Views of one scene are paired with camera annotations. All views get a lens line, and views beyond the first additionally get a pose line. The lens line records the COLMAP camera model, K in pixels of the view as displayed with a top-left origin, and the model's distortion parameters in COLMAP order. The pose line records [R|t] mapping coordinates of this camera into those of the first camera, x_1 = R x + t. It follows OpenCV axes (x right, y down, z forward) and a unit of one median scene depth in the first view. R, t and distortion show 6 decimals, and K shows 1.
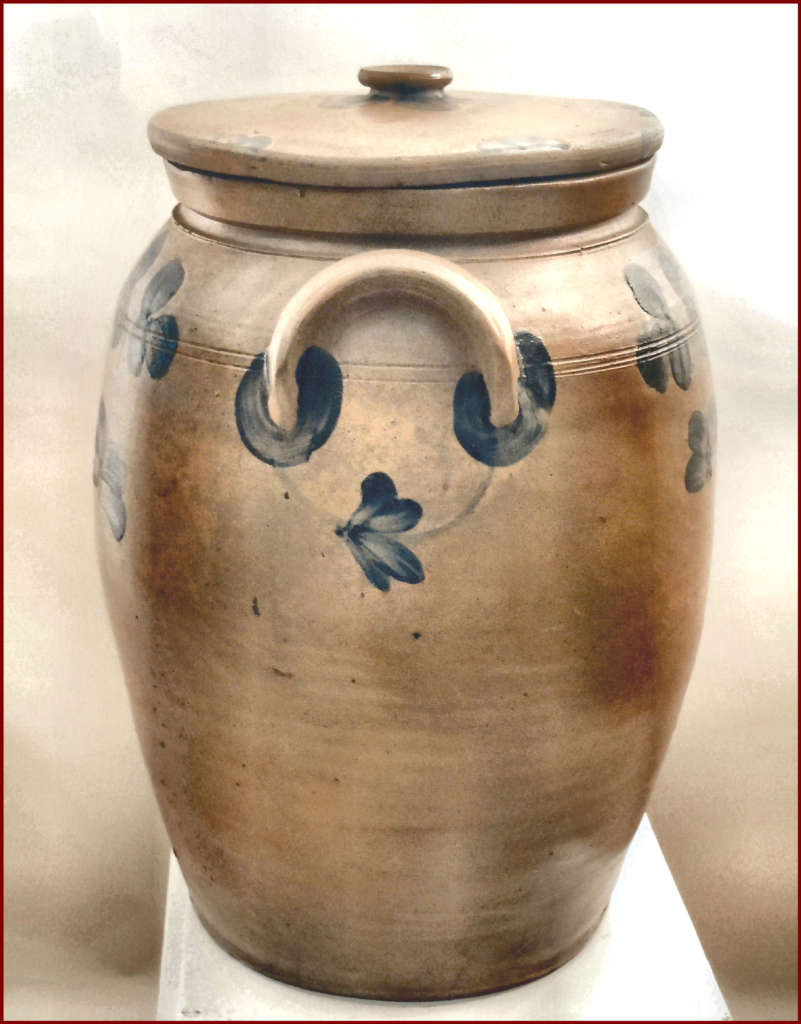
lens RADIAL K [[2057.2, 0, 400.5], [0, 2057.2, 512.0], [0, 0, 1]] dist [0.009295, 0.009396]
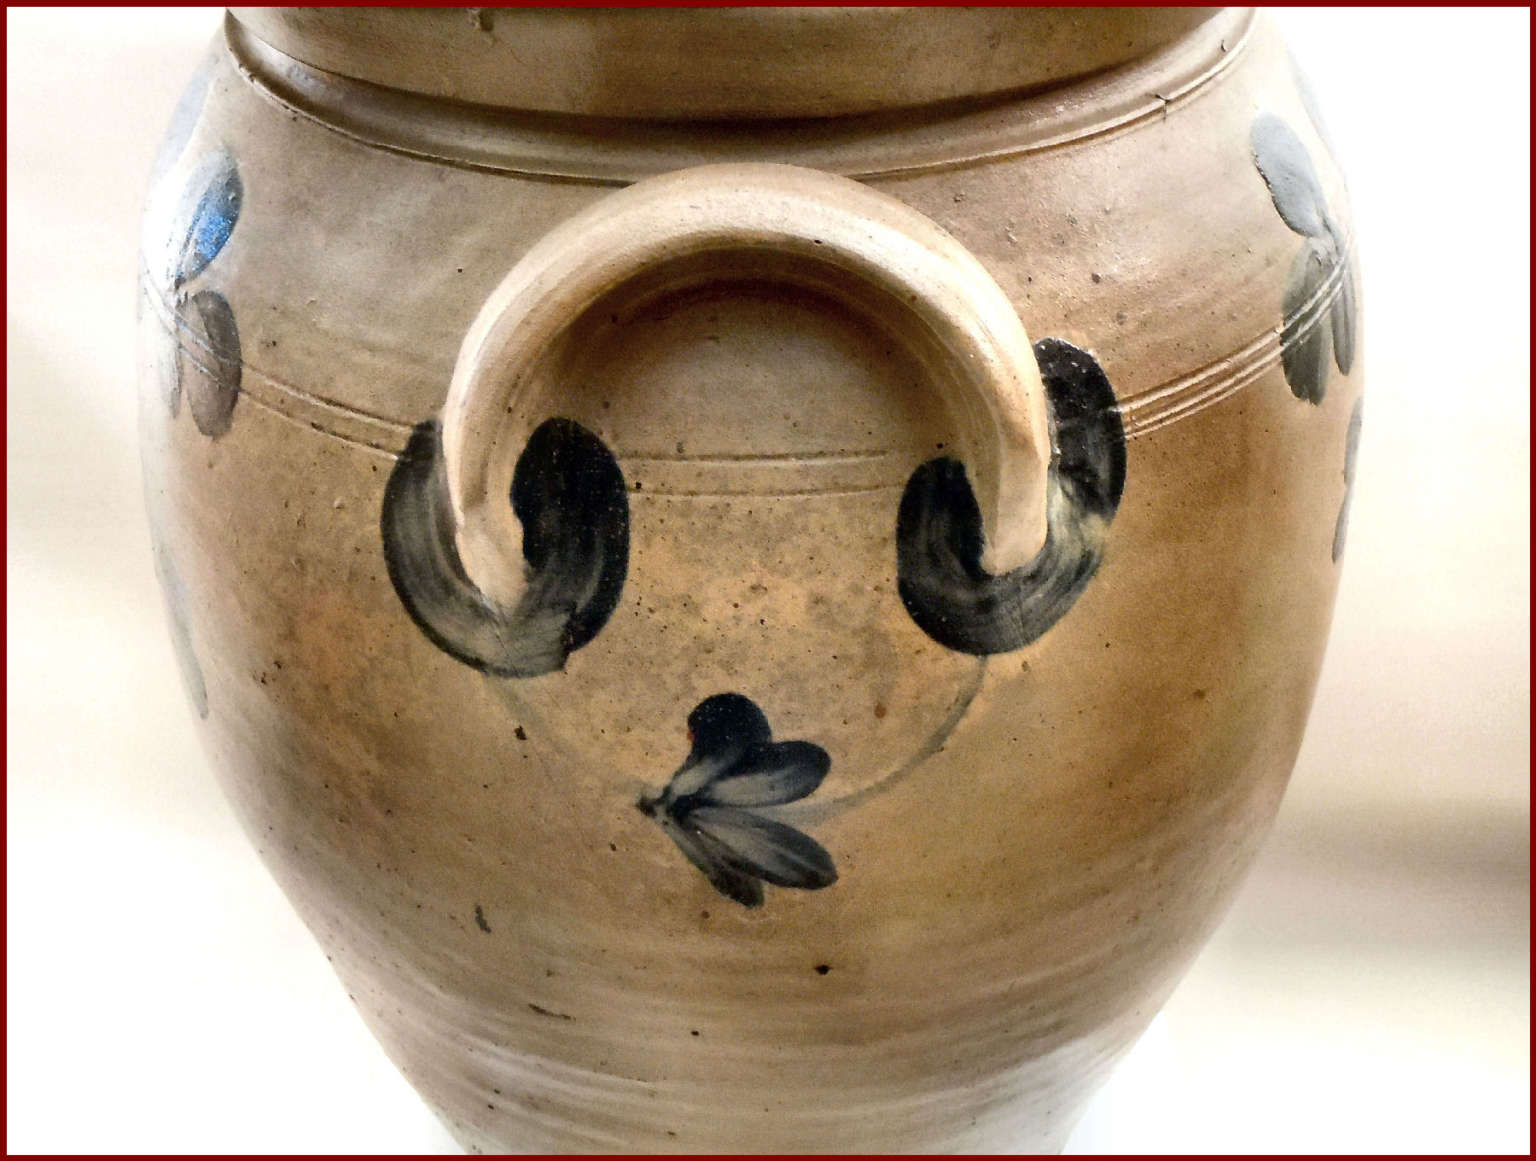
lens RADIAL K [[1689.1, 0, 768.0], [0, 1689.1, 580.5], [0, 0, 1]] dist [-0.008730, -0.001094]
pose [[0.996977, -0.067186, 0.039021, -0.014233], [0.051910, 0.949688, 0.308864, -0.150374], [-0.057809, -0.305905, 0.950305, 0.664637]]
